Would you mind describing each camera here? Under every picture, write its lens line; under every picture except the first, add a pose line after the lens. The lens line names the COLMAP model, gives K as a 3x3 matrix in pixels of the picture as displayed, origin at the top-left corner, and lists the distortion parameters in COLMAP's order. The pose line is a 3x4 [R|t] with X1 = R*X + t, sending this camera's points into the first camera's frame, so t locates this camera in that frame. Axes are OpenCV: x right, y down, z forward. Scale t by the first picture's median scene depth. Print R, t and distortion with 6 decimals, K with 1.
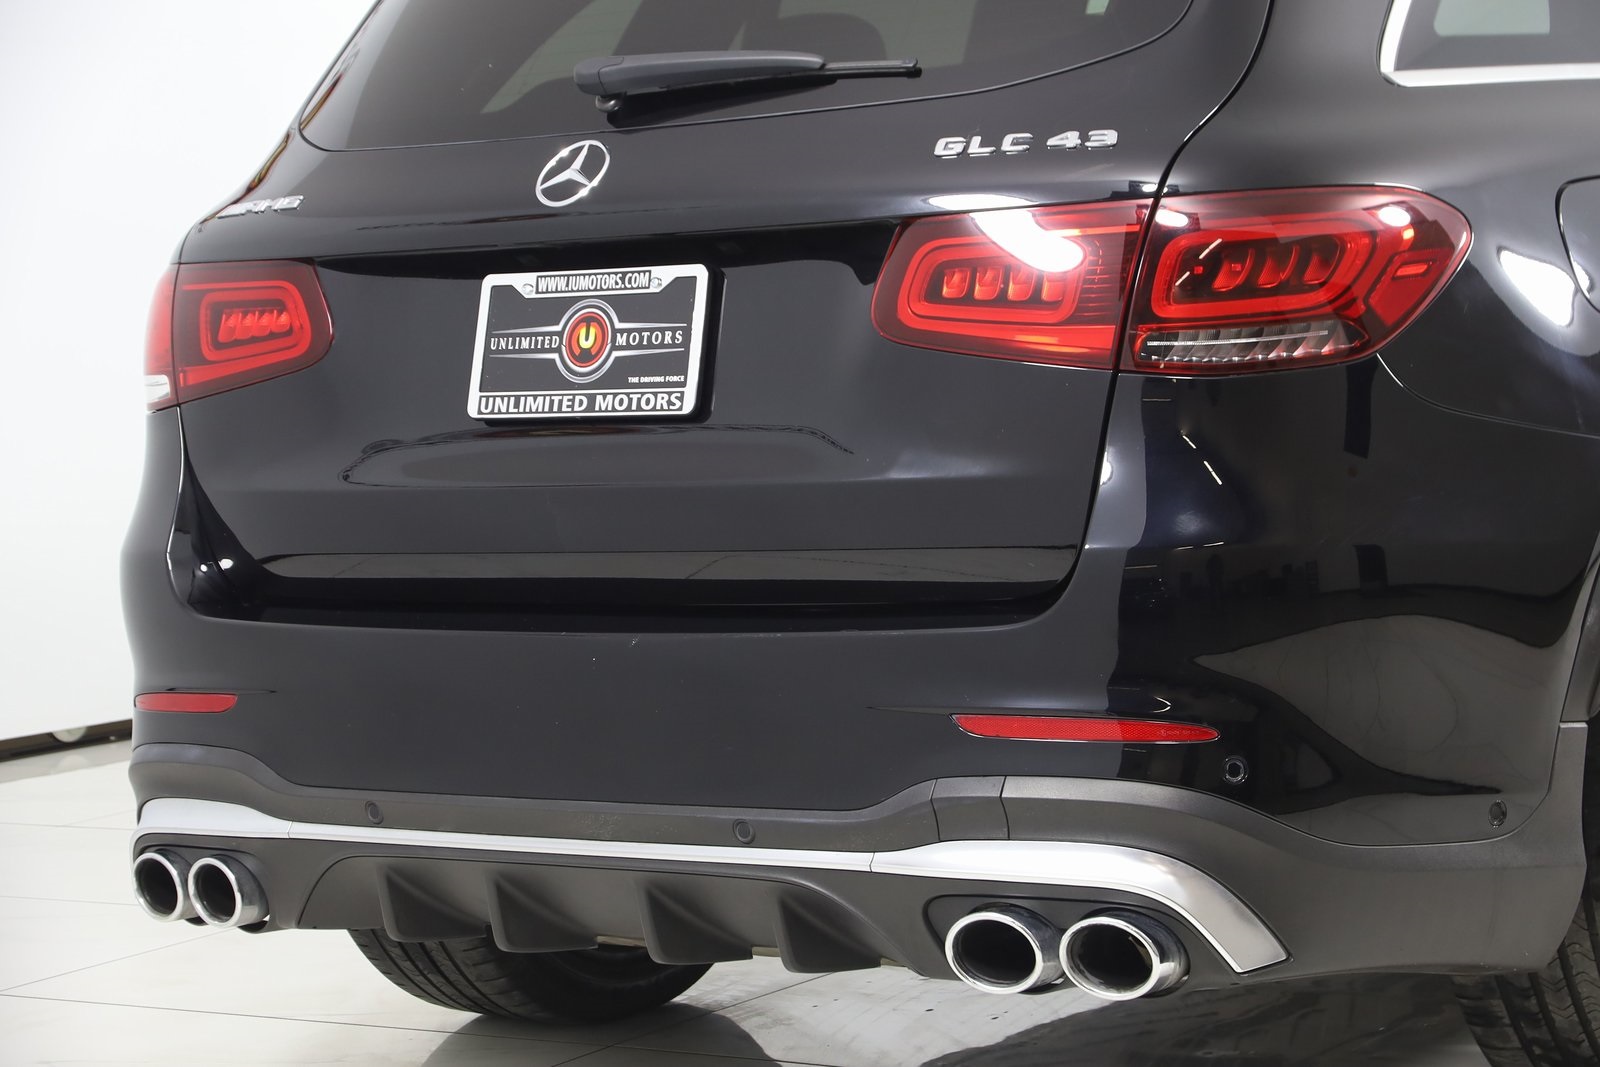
lens RADIAL K [[3658.2, 0, 818.9], [0, 3658.2, 533.5], [0, 0, 1]] dist [0.171079, 0.464607]
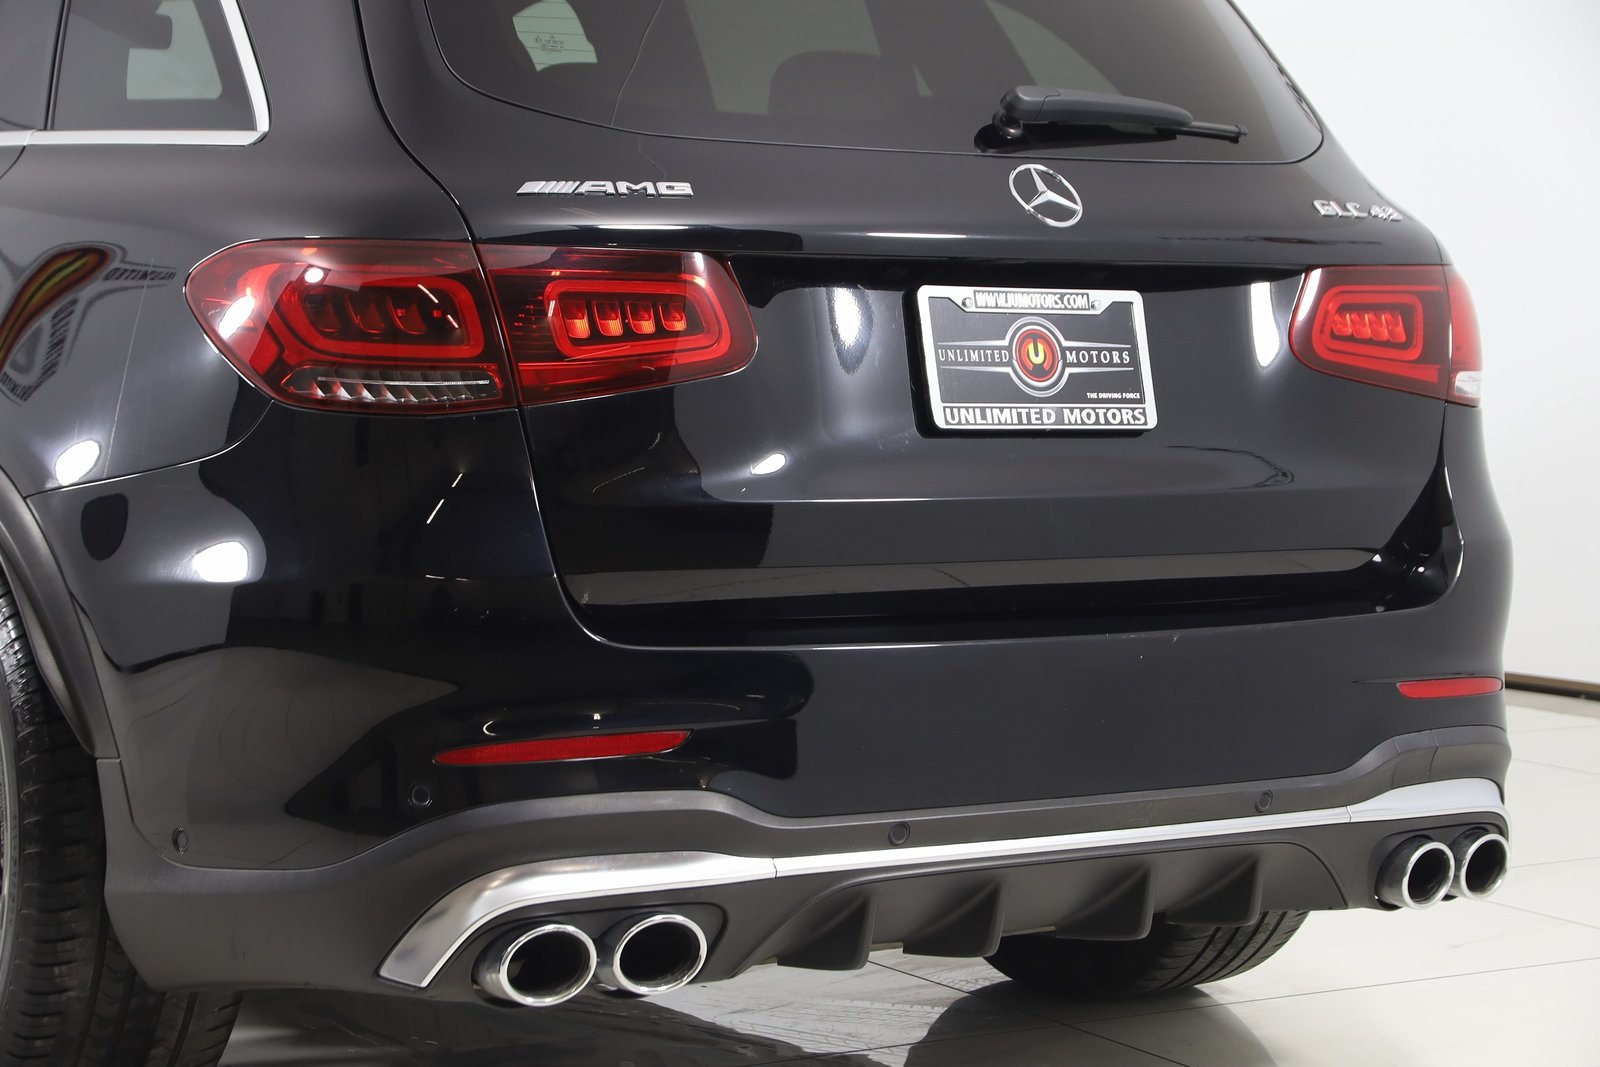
lens RADIAL K [[3658.2, 0, 818.9], [0, 3658.2, 533.5], [0, 0, 1]] dist [0.171079, 0.464607]
pose [[0.318253, 0.000370, 0.948006, -1.074091], [0.032724, 0.999400, -0.011375, 0.007449], [-0.947441, 0.034643, 0.318050, 0.733367]]
